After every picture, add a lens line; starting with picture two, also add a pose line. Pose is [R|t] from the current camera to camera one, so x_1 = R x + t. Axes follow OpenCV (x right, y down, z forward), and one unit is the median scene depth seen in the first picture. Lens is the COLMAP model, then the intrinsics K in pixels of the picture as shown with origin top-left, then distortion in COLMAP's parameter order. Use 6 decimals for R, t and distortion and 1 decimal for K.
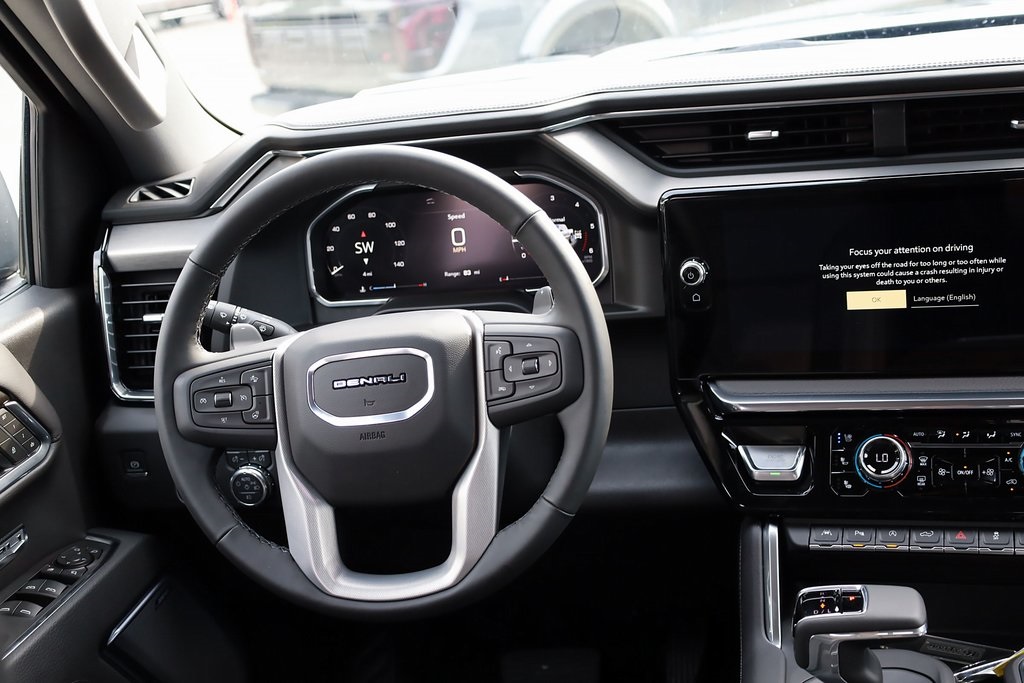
lens RADIAL K [[1421.3, 0, 512.0], [0, 1421.3, 341.5], [0, 0, 1]] dist [0.009744, 0.065410]
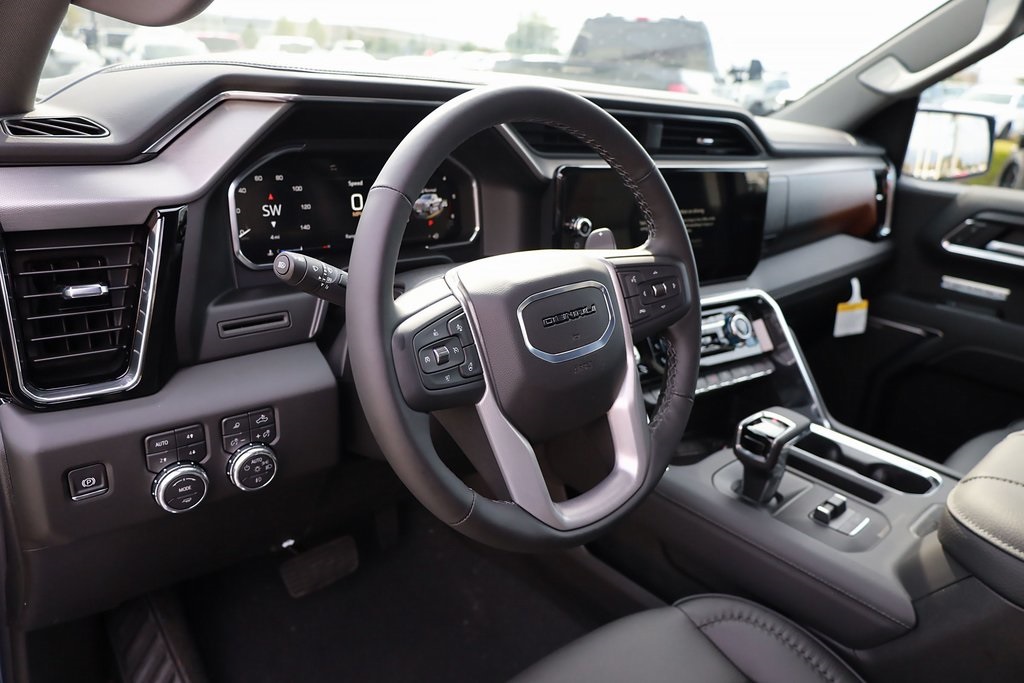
lens RADIAL K [[708.5, 0, 512.0], [0, 708.5, 341.5], [0, 0, 1]] dist [0.005266, -0.004286]
pose [[0.574809, -0.115780, 0.810056, -0.502597], [0.091301, 0.992833, 0.077118, 0.003201], [-0.813178, 0.029631, 0.581260, 0.682795]]
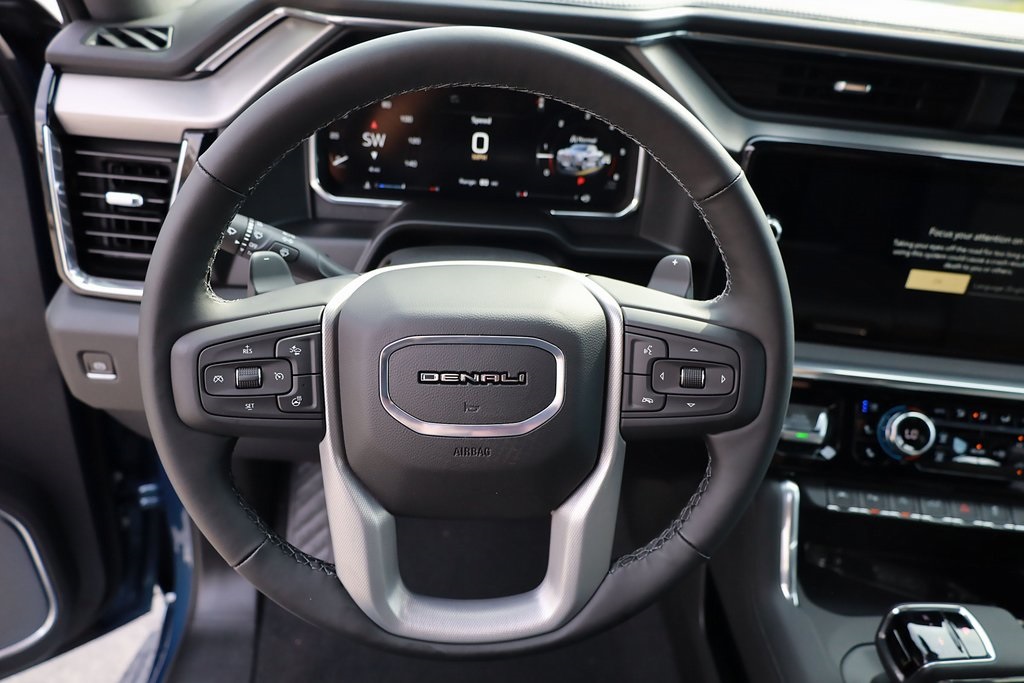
lens RADIAL K [[708.5, 0, 512.0], [0, 708.5, 341.5], [0, 0, 1]] dist [0.005266, -0.004286]
pose [[0.955631, 0.046465, 0.290880, -0.173345], [-0.120353, 0.962887, 0.241585, -0.073836], [-0.268859, -0.265874, 0.925757, 0.615087]]
